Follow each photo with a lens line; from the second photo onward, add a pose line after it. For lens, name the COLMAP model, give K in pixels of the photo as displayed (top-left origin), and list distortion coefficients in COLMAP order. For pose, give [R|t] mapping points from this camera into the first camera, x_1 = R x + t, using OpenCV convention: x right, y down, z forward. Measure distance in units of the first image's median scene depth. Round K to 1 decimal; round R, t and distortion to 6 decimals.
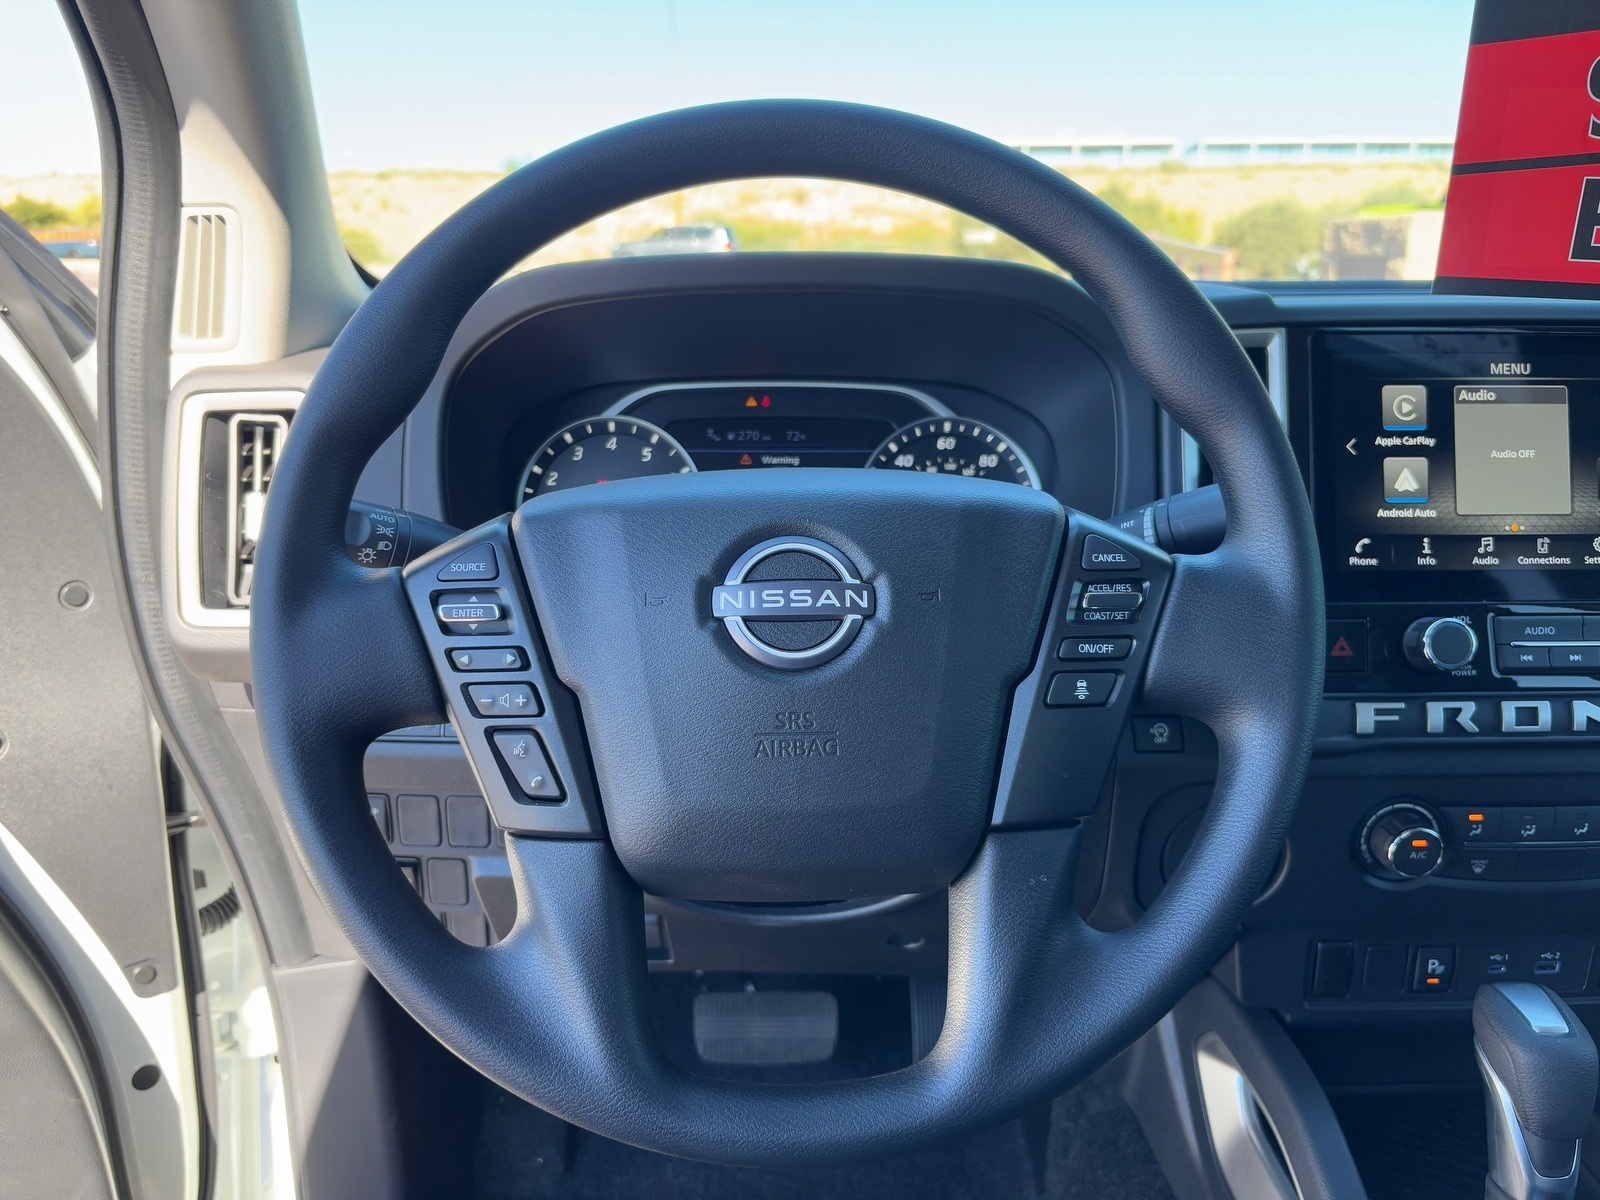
lens RADIAL K [[1217.3, 0, 790.9], [0, 1217.3, 611.9], [0, 0, 1]] dist [0.029187, -0.040847]
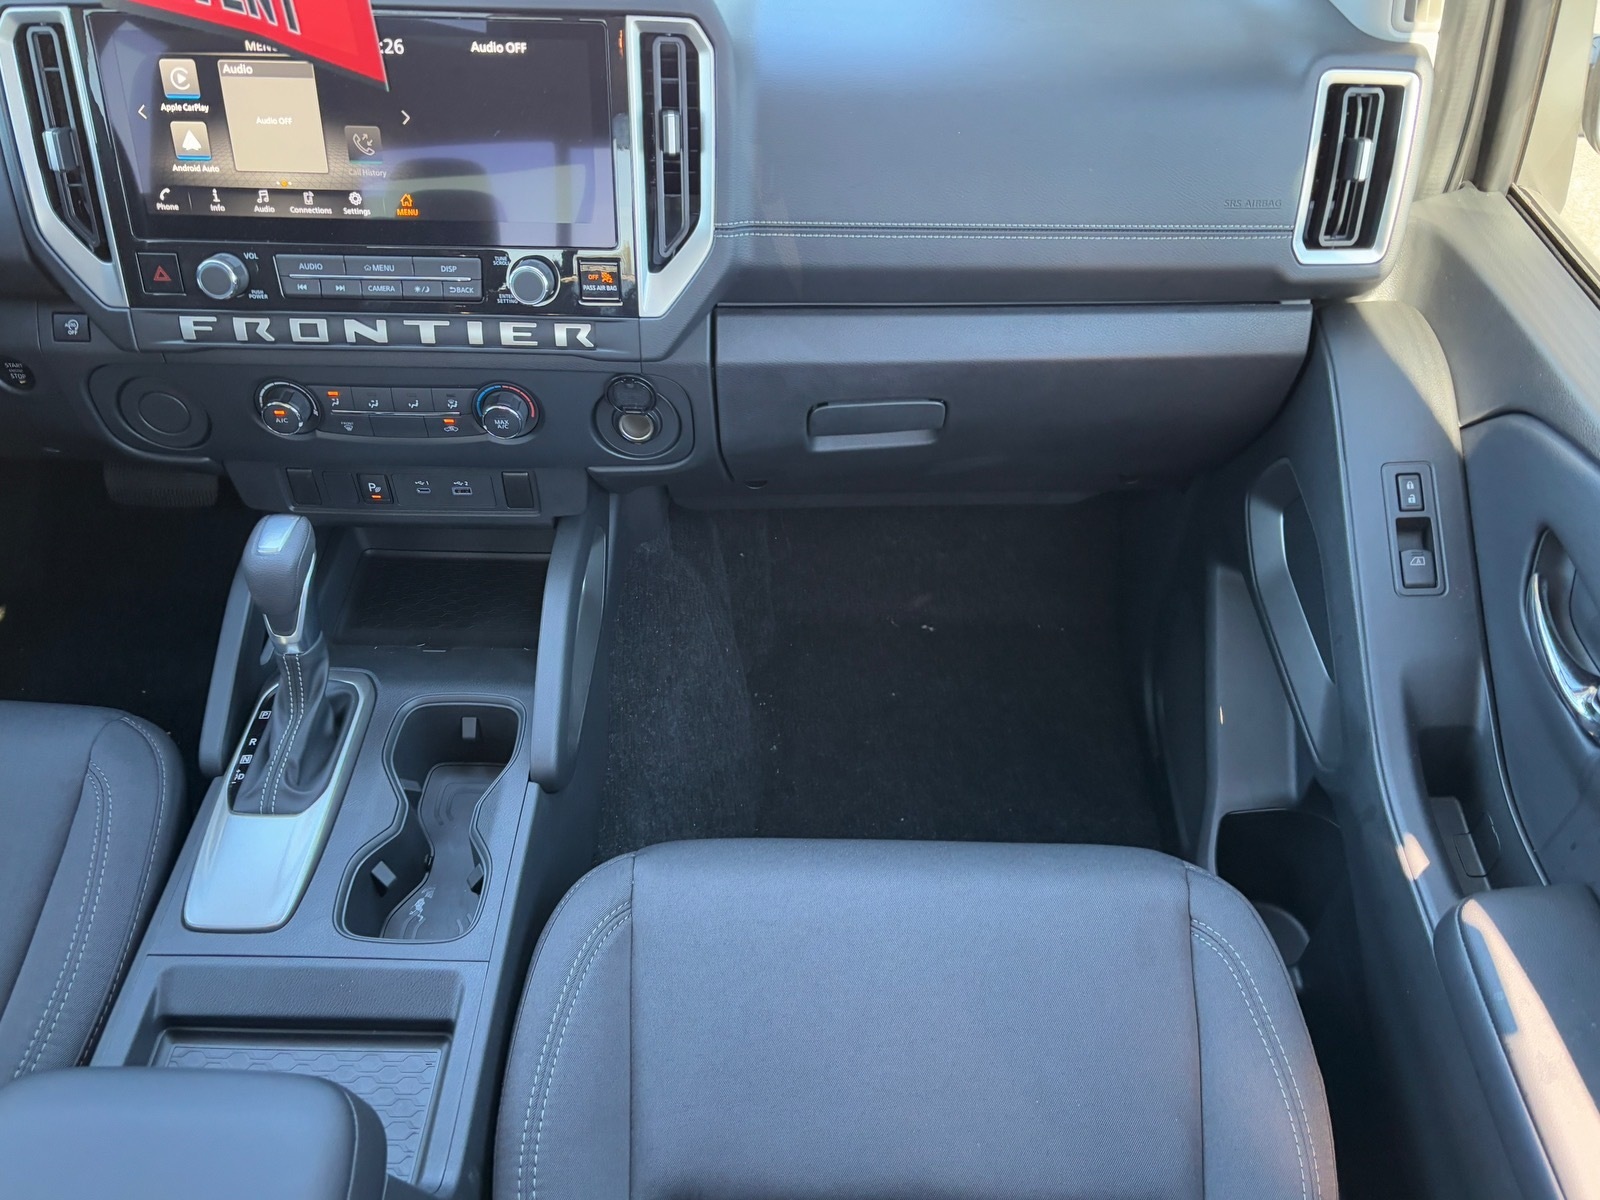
lens RADIAL K [[1277.6, 0, 805.0], [0, 1277.6, 611.7], [0, 0, 1]] dist [0.030791, -0.037085]
pose [[0.998886, 0.039360, -0.026046, 1.189650], [-0.022538, 0.882645, 0.469499, -0.316396], [0.041469, -0.468389, 0.882549, -0.374034]]
